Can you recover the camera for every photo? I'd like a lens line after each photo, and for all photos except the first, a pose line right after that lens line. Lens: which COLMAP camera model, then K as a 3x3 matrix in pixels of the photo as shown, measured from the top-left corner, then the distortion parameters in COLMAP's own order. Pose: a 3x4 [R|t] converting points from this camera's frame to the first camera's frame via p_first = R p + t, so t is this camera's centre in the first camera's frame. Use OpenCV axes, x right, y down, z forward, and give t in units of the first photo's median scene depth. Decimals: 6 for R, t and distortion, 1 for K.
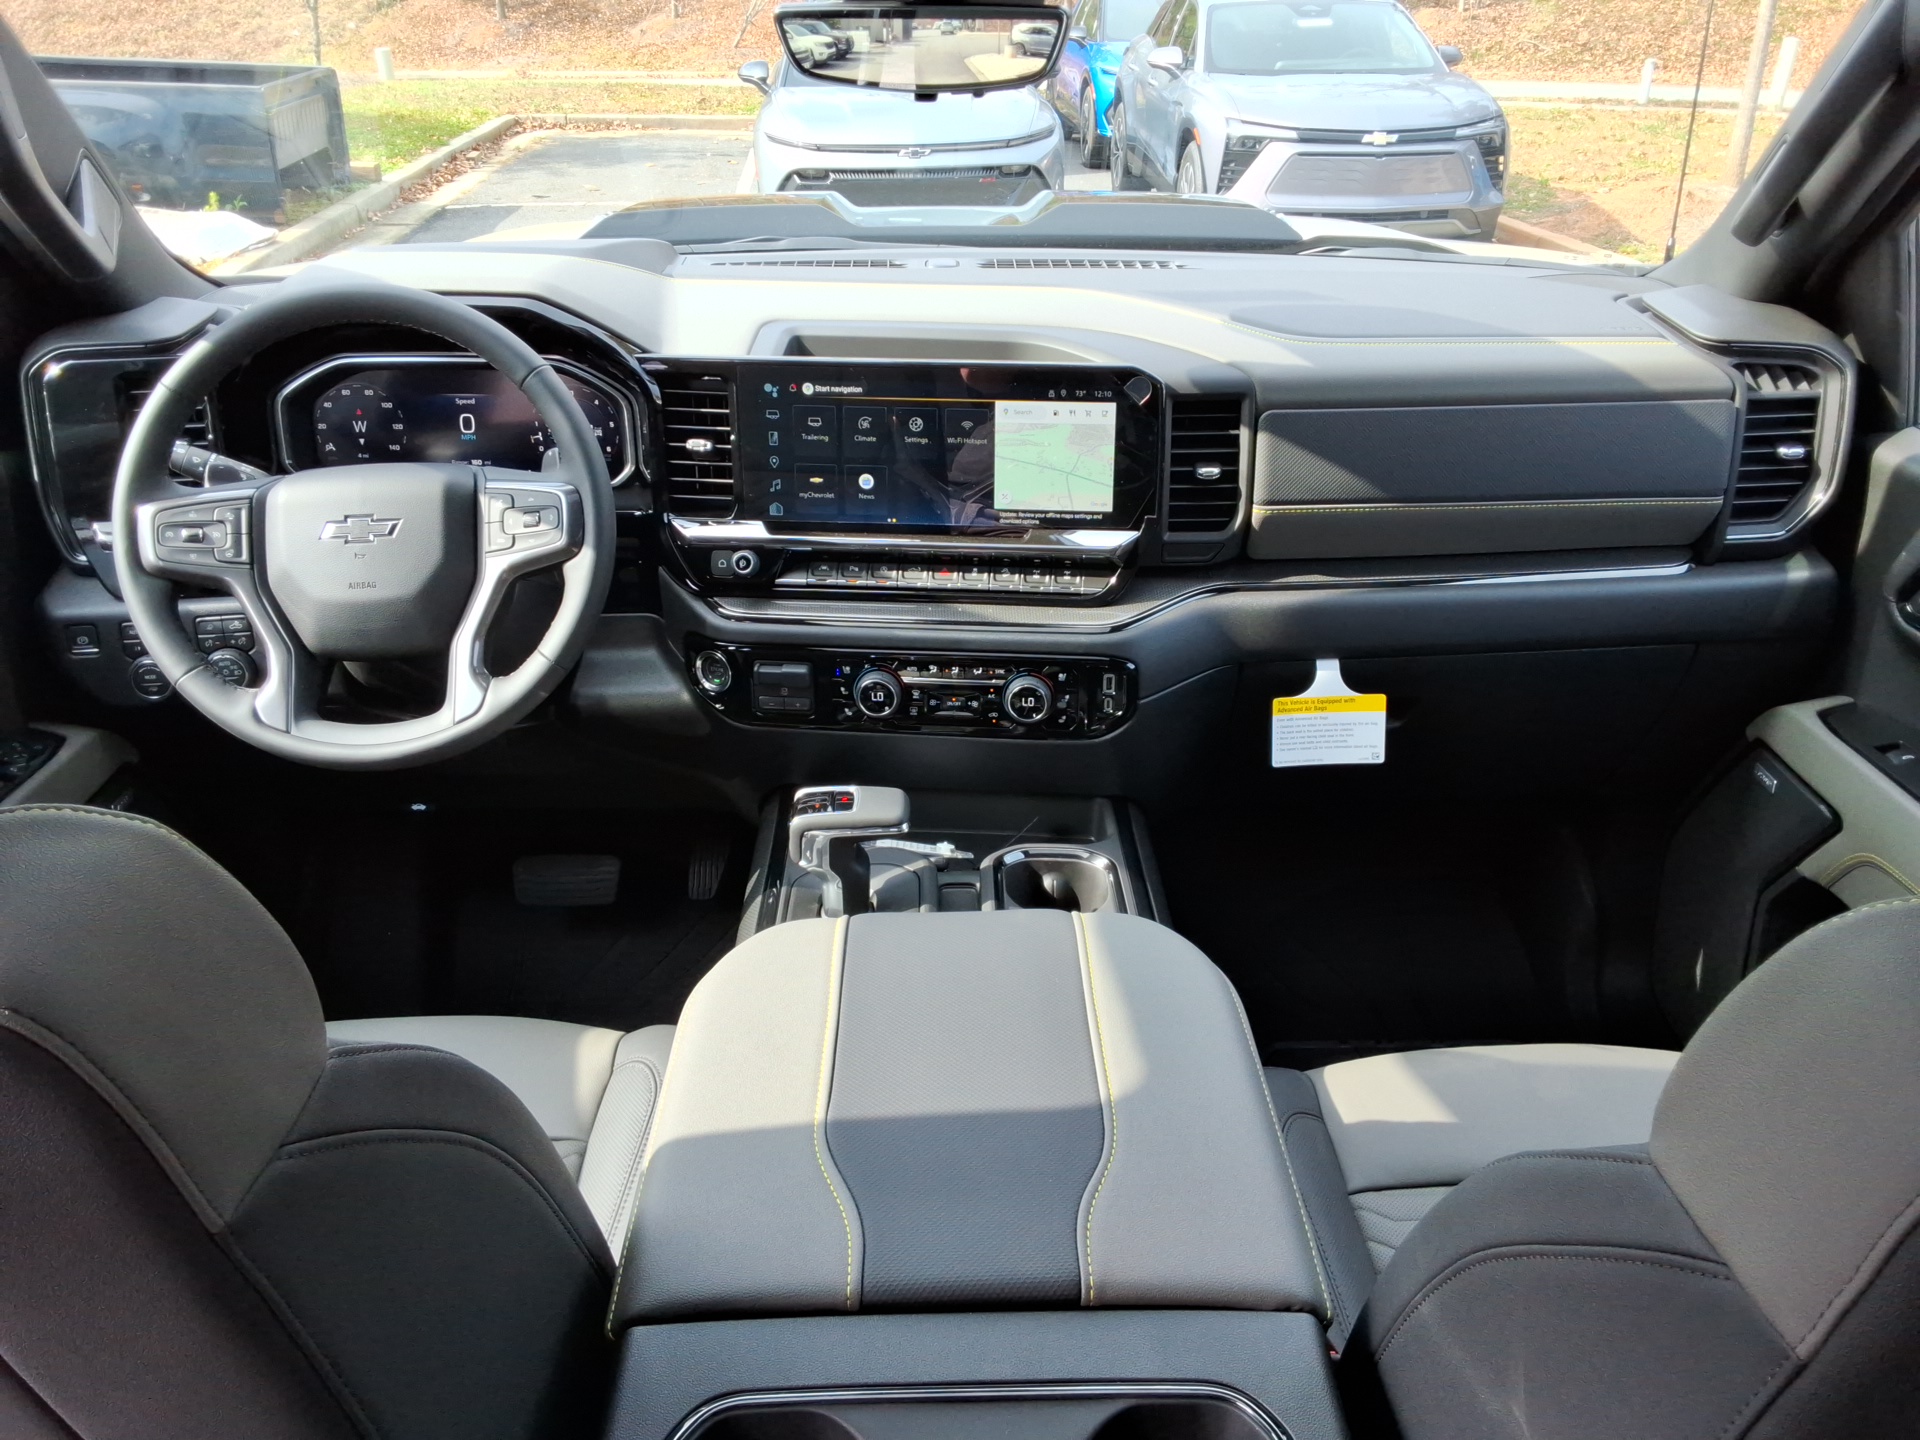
lens RADIAL K [[1529.8, 0, 978.4], [0, 1529.8, 704.4], [0, 0, 1]] dist [0.134643, -0.208577]
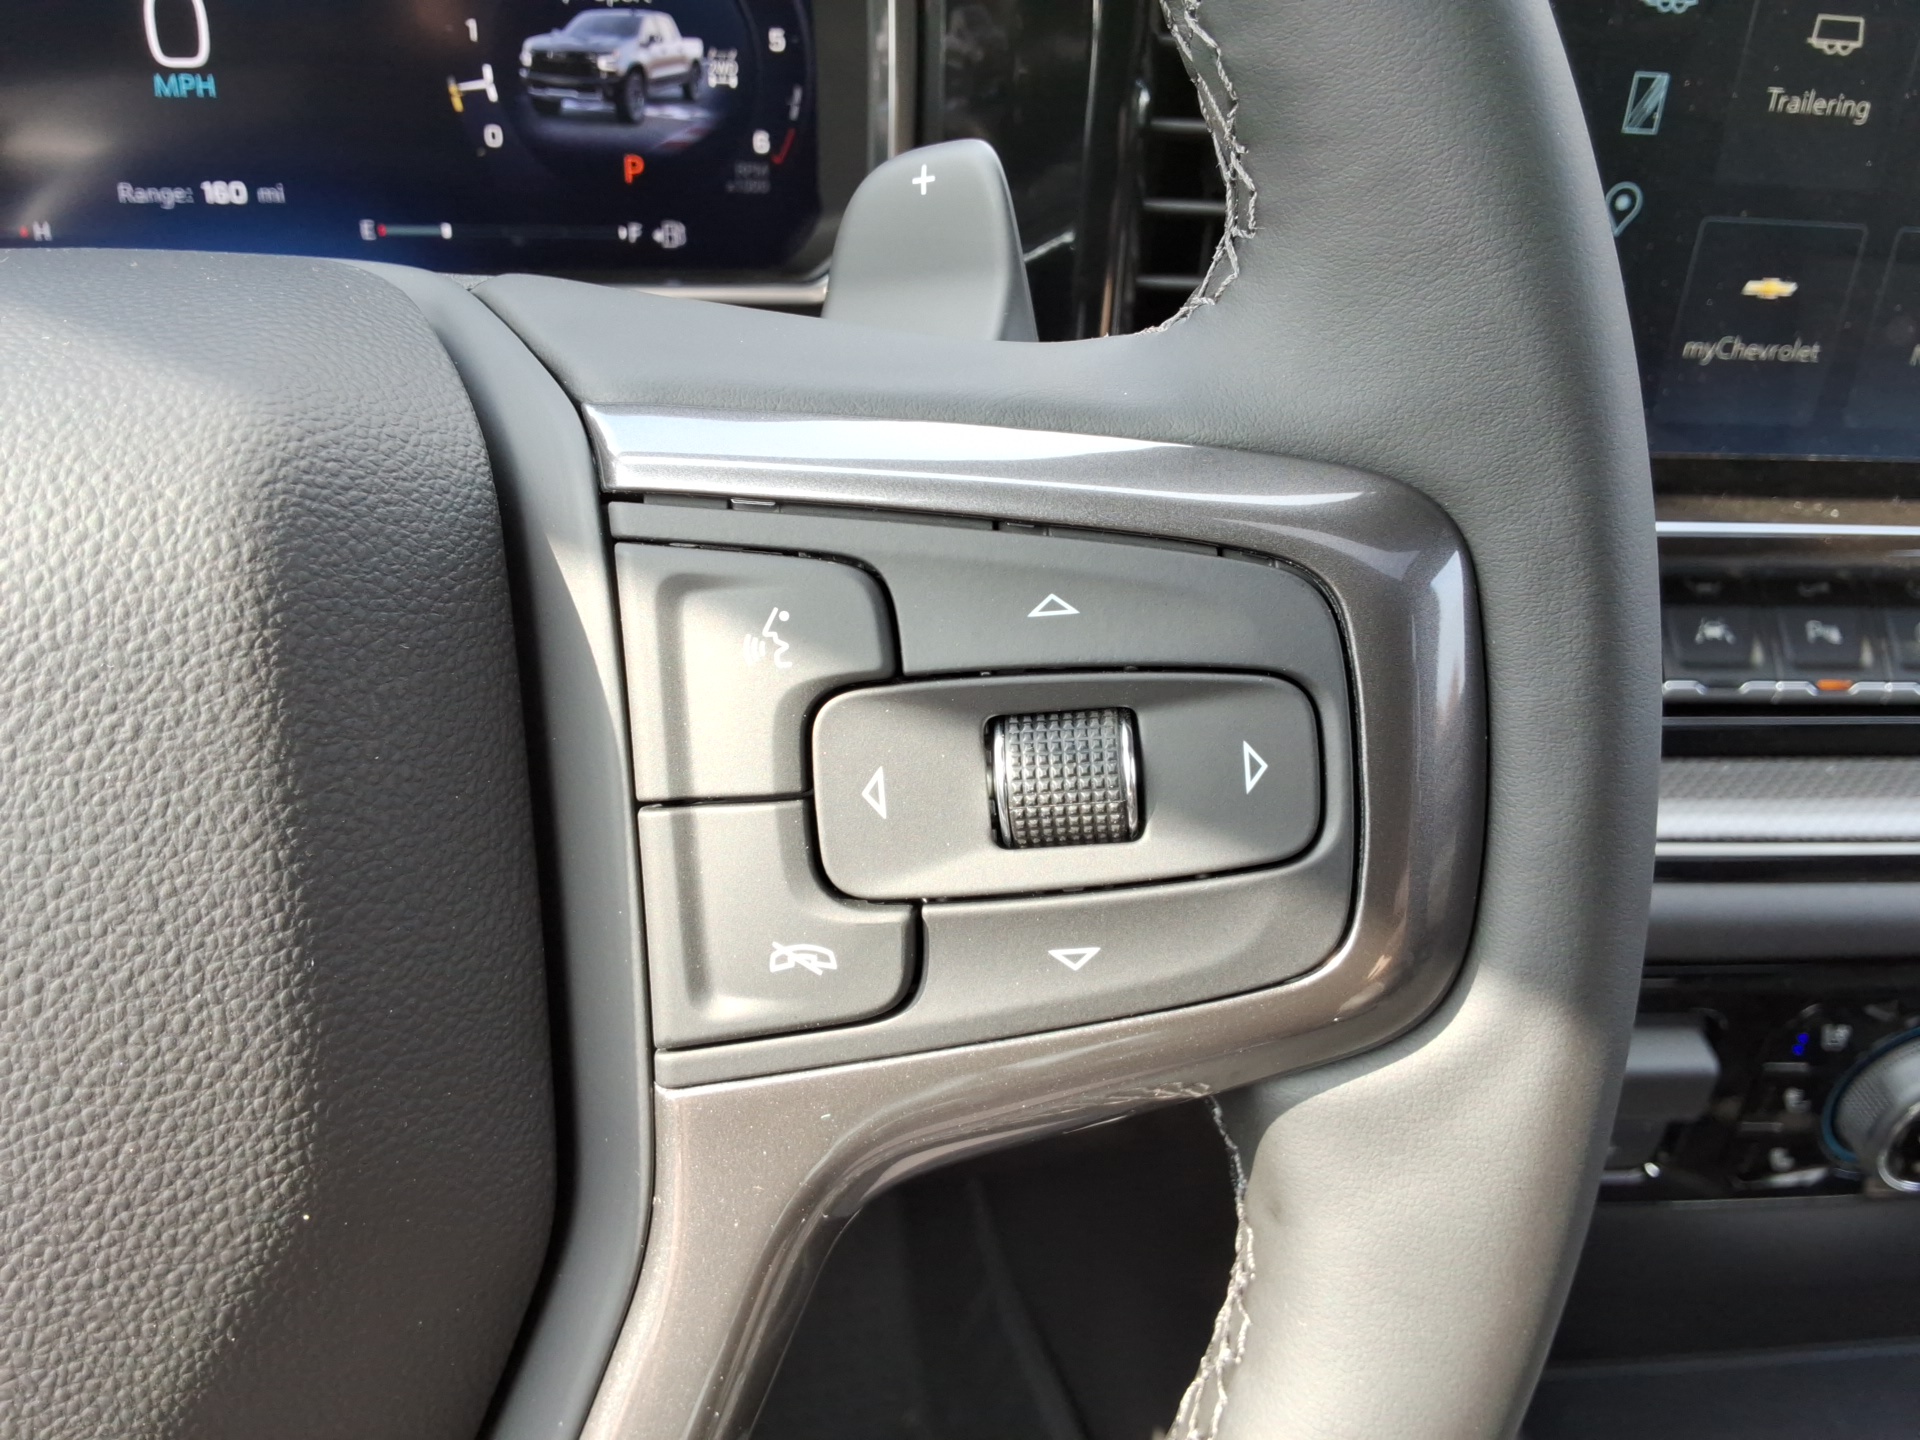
lens RADIAL K [[1571.2, 0, 969.8], [0, 1571.2, 697.2], [0, 0, 1]] dist [0.107698, -0.199030]
pose [[0.980272, -0.047747, 0.191799, -0.280069], [0.014001, 0.984721, 0.173577, -0.128800], [-0.197156, -0.167467, 0.965963, 0.778299]]
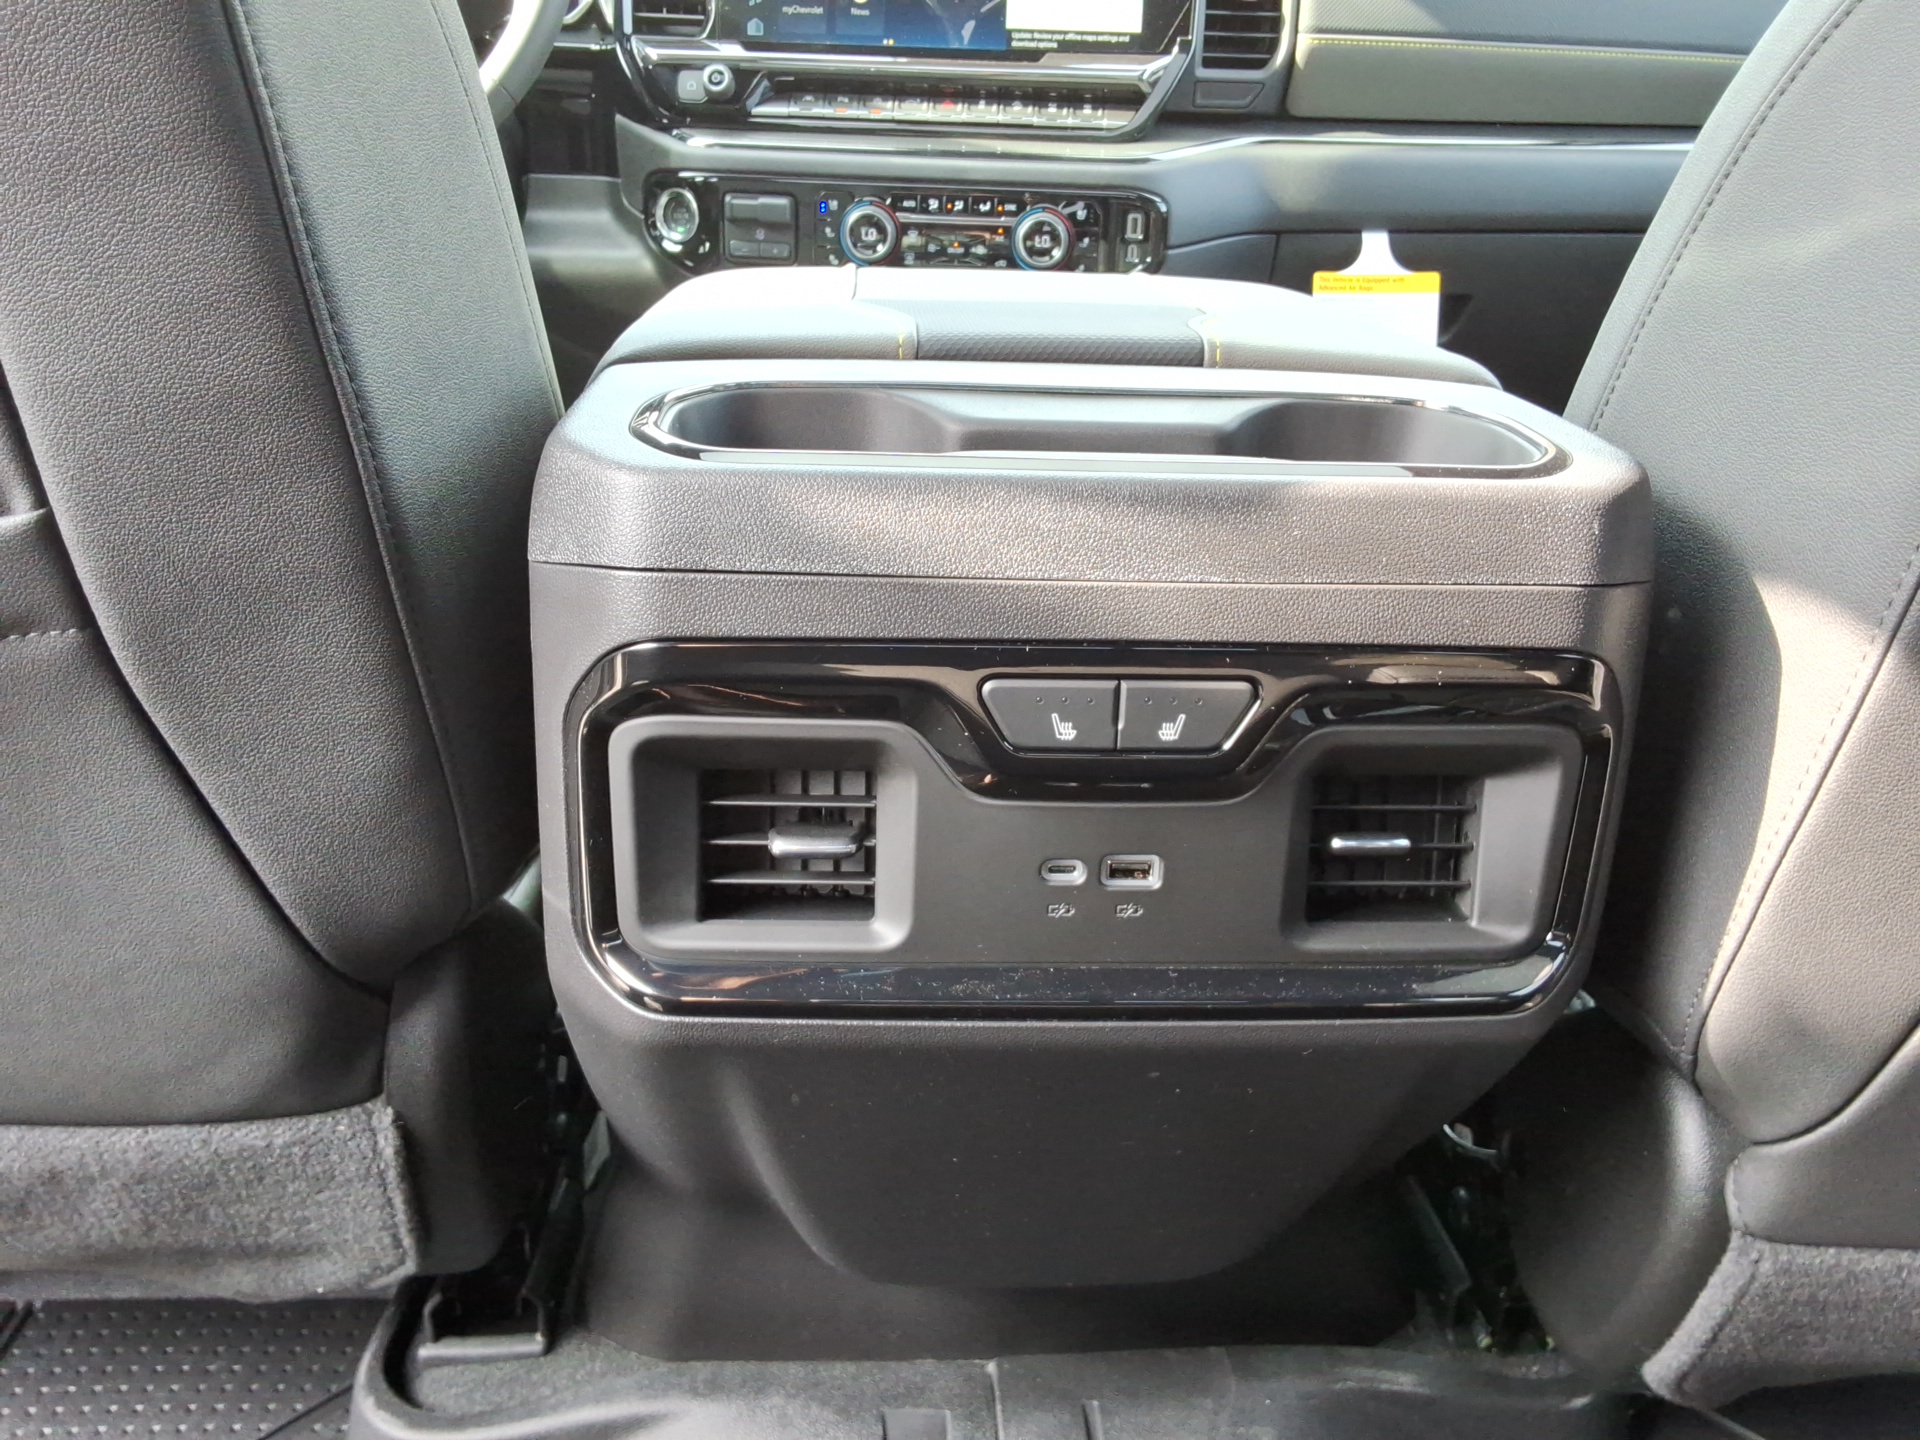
lens RADIAL K [[1535.9, 0, 982.8], [0, 1535.9, 704.2], [0, 0, 1]] dist [0.134034, -0.225741]
pose [[0.998683, 0.020427, 0.047064, -0.037151], [-0.017395, 0.997801, -0.063952, 0.315037], [-0.048267, 0.063049, 0.996843, 0.135935]]
